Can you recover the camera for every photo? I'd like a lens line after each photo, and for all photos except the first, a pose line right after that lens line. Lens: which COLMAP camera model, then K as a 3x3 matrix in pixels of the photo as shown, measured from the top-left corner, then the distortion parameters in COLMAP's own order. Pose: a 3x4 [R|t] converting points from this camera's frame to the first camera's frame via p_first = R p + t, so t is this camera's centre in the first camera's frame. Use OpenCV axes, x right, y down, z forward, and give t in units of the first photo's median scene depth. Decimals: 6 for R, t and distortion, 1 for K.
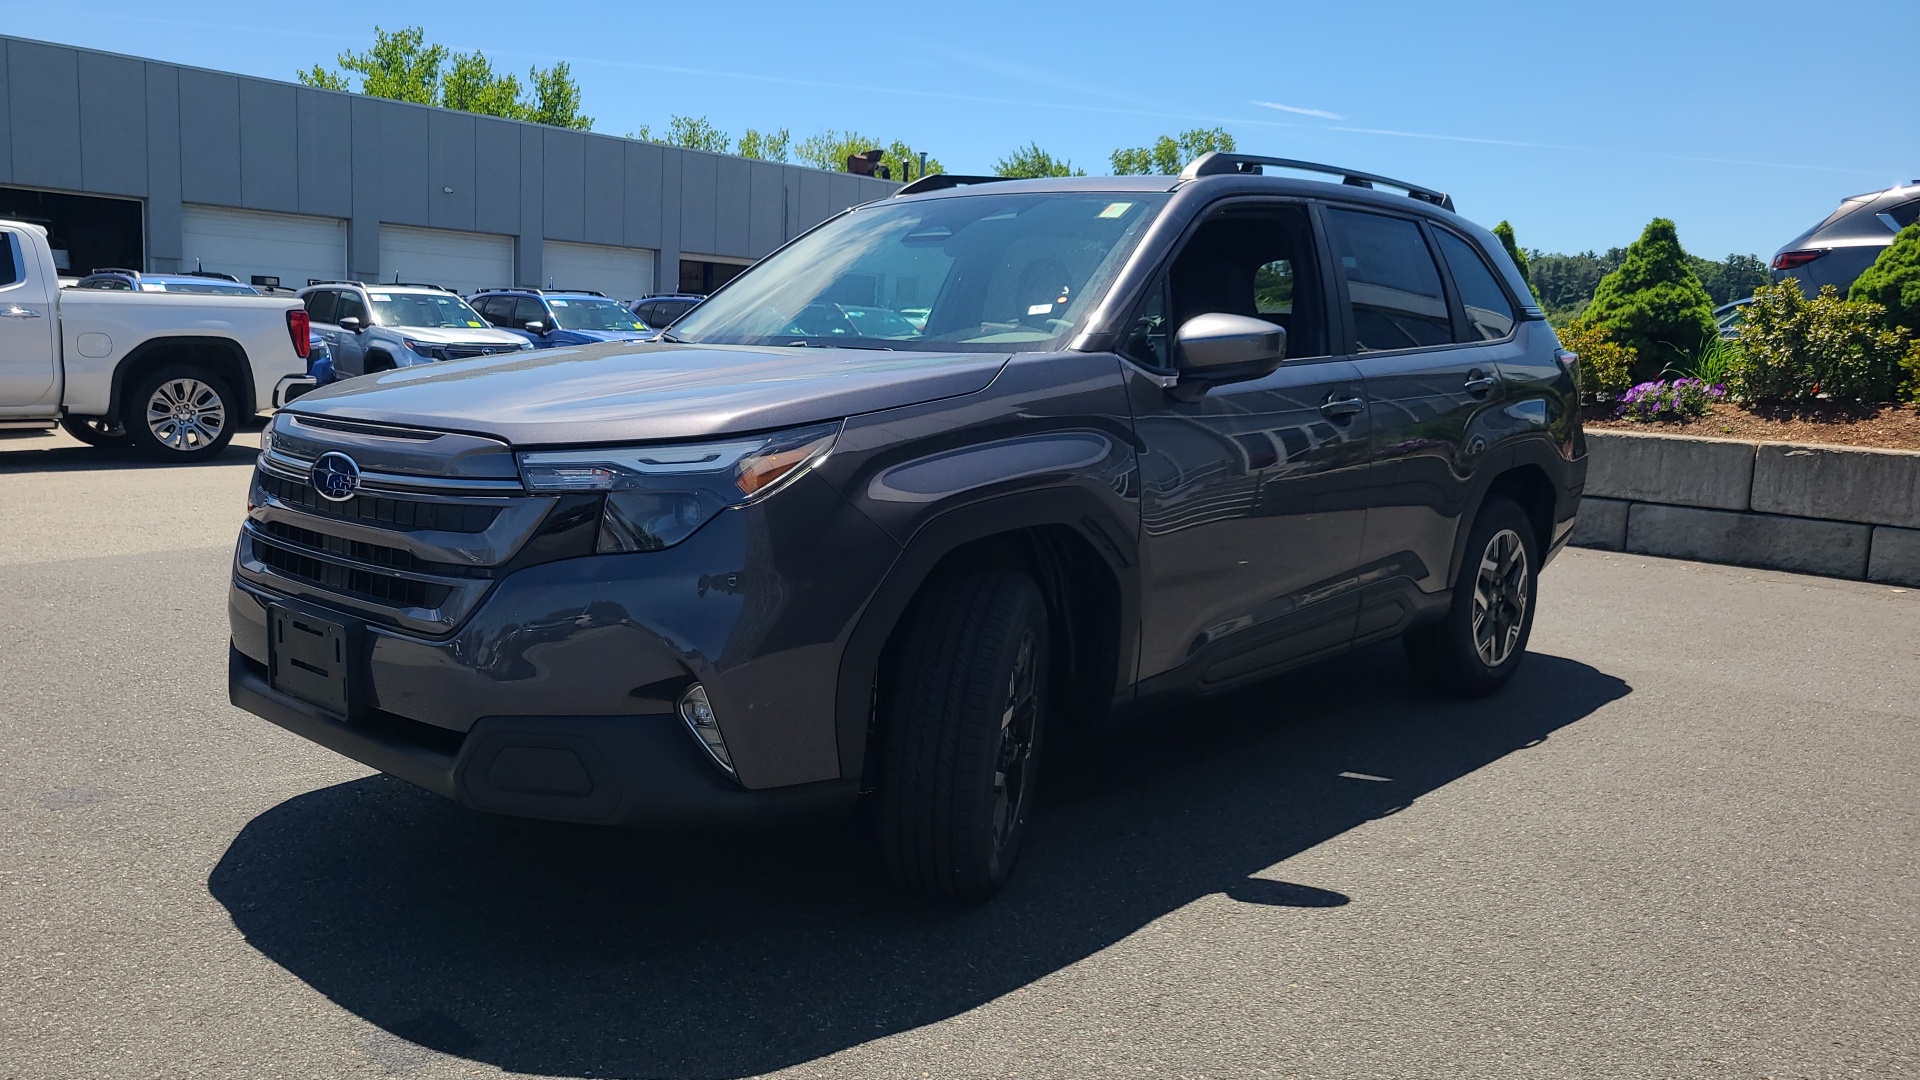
lens RADIAL K [[1502.4, 0, 960.0], [0, 1502.4, 540.0], [0, 0, 1]] dist [0.032032, -0.013107]
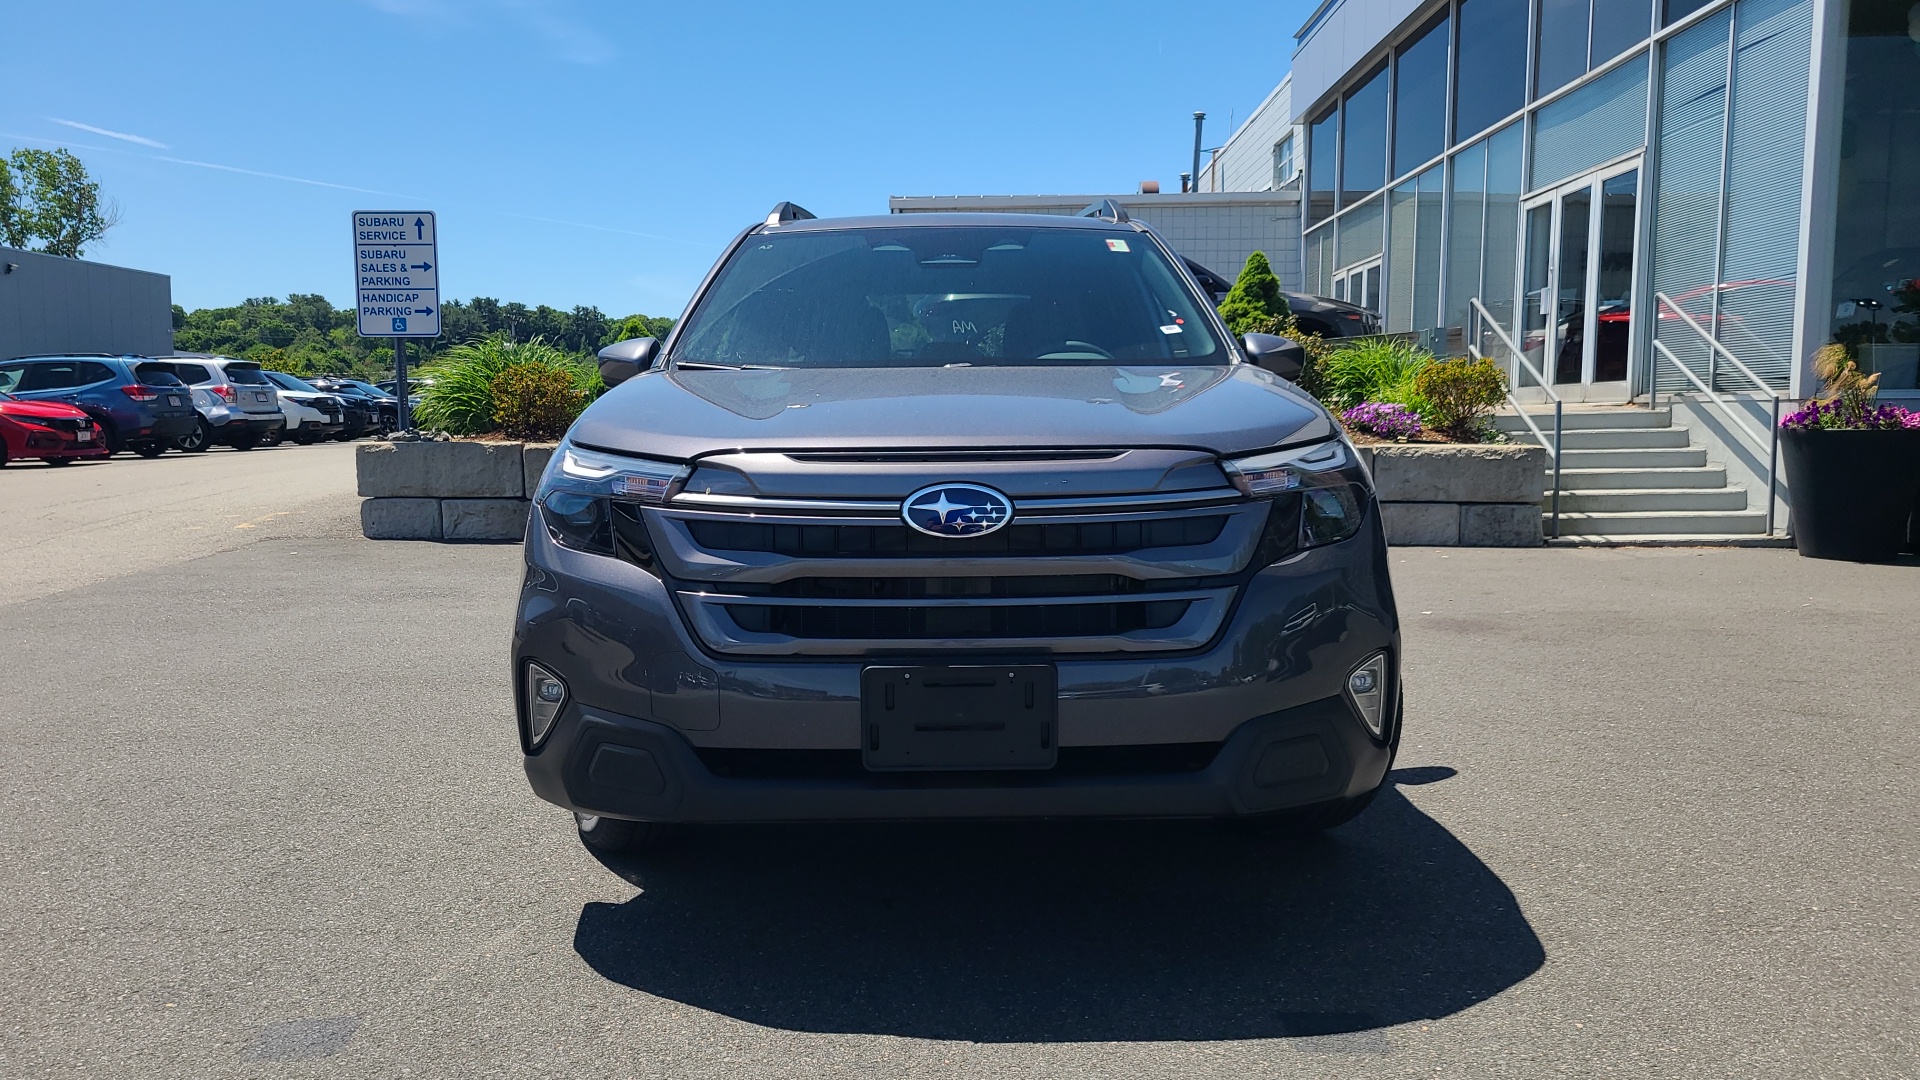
lens RADIAL K [[1469.5, 0, 960.0], [0, 1469.5, 540.0], [0, 0, 1]] dist [0.047391, -0.005273]
pose [[0.715328, -0.097038, 0.692018, -0.910004], [0.116838, 0.992979, 0.018467, -0.036126], [-0.688952, 0.067644, 0.721644, 0.327098]]
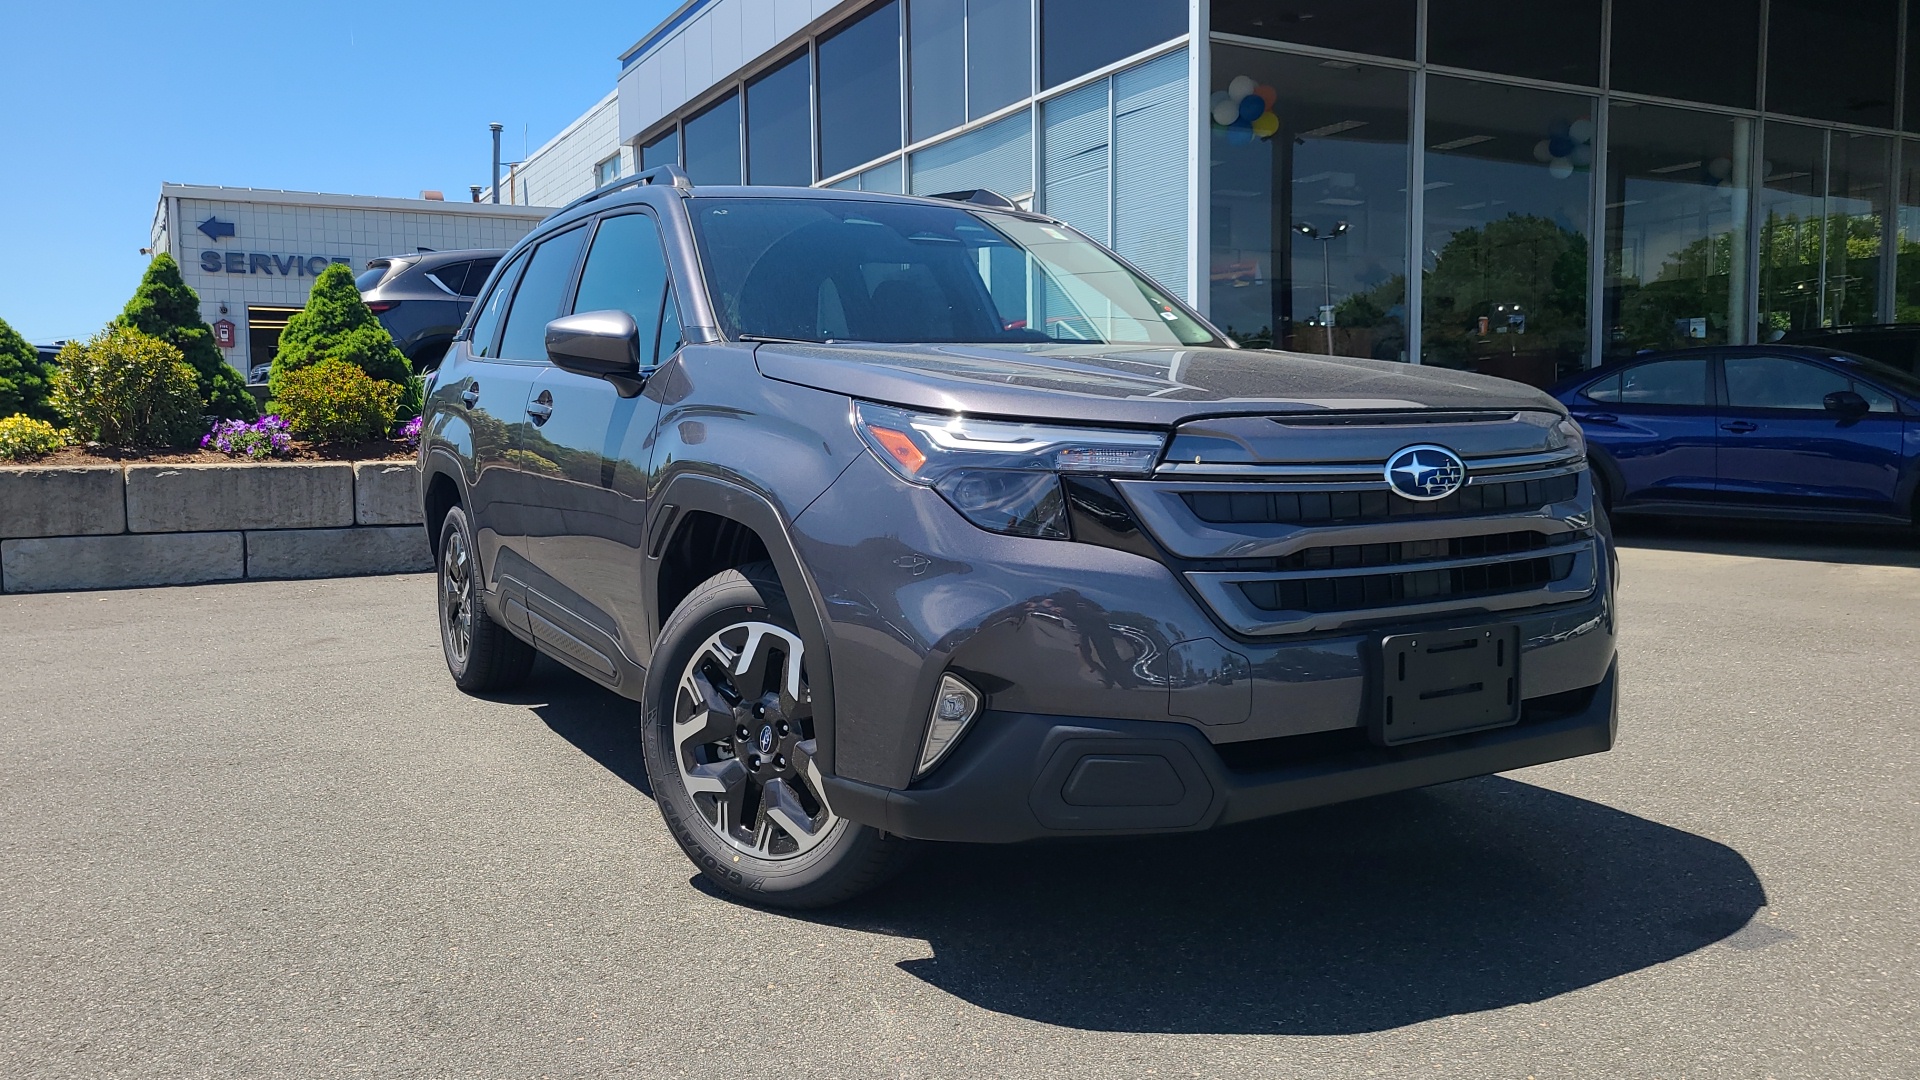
lens RADIAL K [[1433.8, 0, 960.0], [0, 1433.8, 540.0], [0, 0, 1]] dist [0.063375, -0.001361]
pose [[0.265594, -0.113127, 0.957425, -1.161397], [0.147991, 0.986106, 0.075462, -0.095726], [-0.952658, 0.121648, 0.278646, 0.917225]]
